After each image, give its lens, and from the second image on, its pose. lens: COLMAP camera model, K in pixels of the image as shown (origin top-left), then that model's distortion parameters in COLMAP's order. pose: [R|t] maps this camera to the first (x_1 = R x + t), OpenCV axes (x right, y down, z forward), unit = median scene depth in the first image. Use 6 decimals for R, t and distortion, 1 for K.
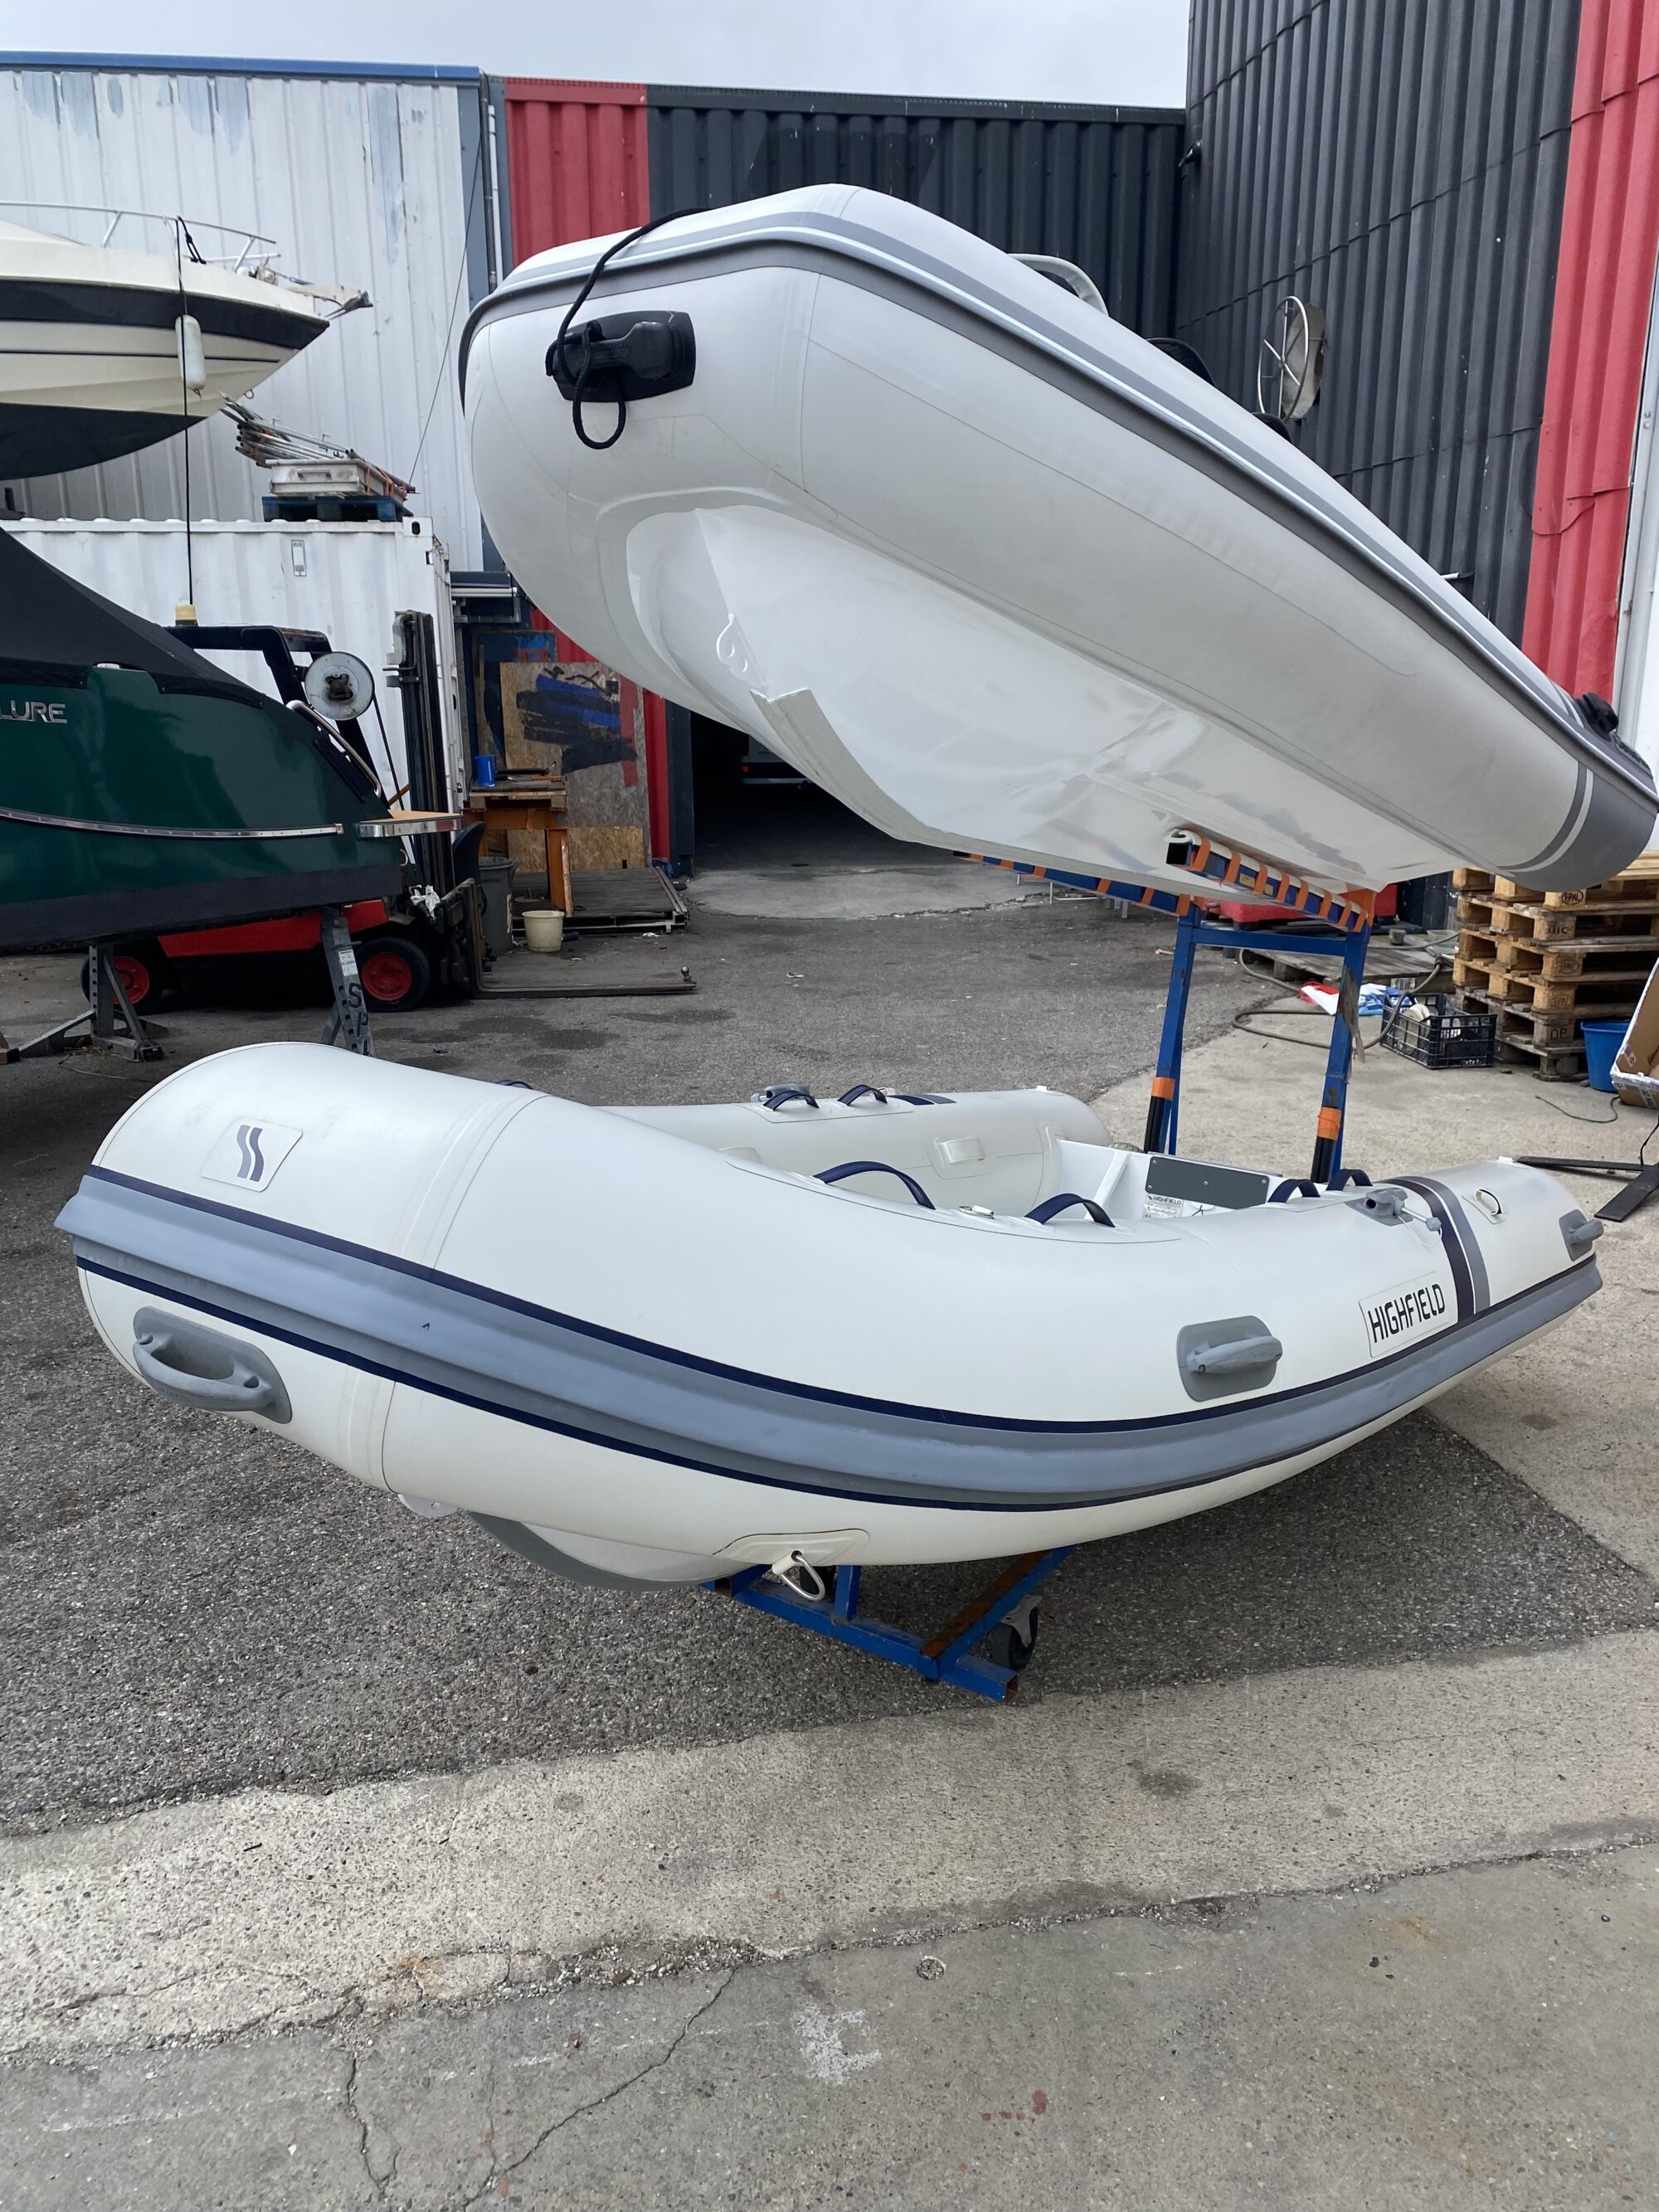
lens RADIAL K [[1673.7, 0, 829.6], [0, 1673.7, 1113.9], [0, 0, 1]] dist [0.015158, -0.011242]
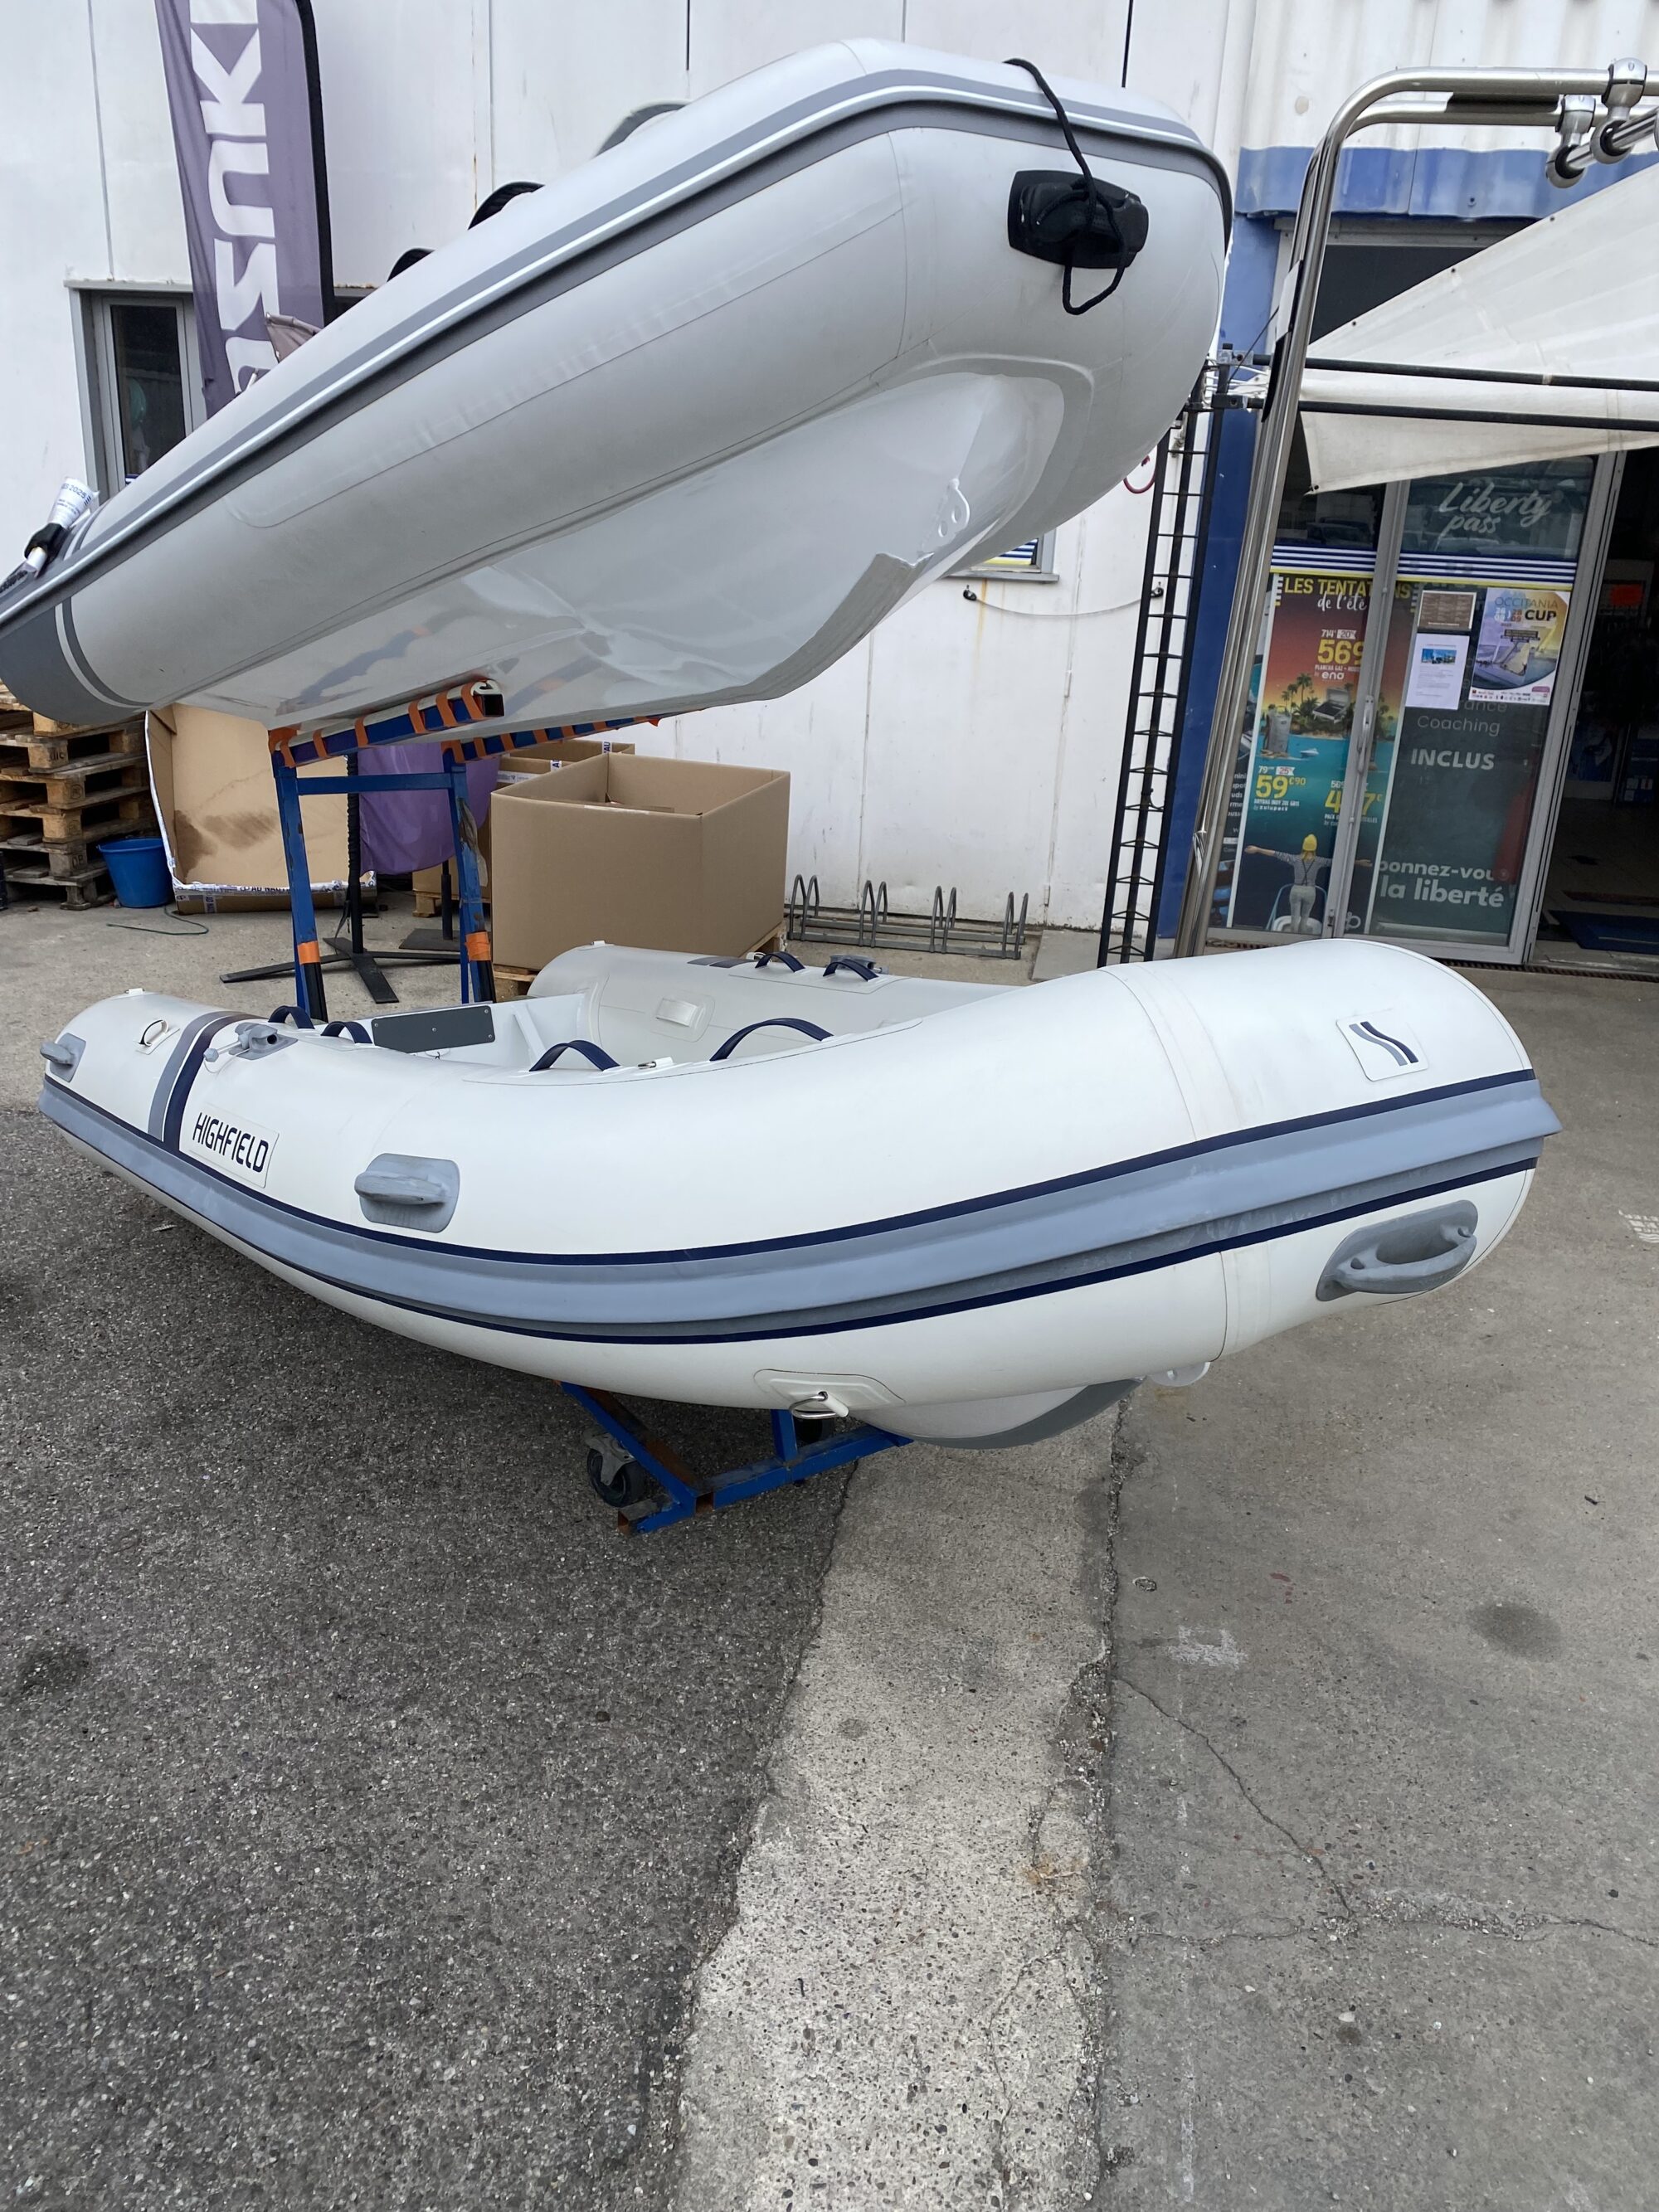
lens RADIAL K [[1673.7, 0, 829.6], [0, 1673.7, 1100.0], [0, 0, 1]] dist [0.015158, -0.011242]
pose [[0.337541, -0.292769, 0.894624, -0.980567], [0.194420, 0.951593, 0.238058, -0.179551], [-0.921014, 0.093578, 0.378122, 0.652953]]
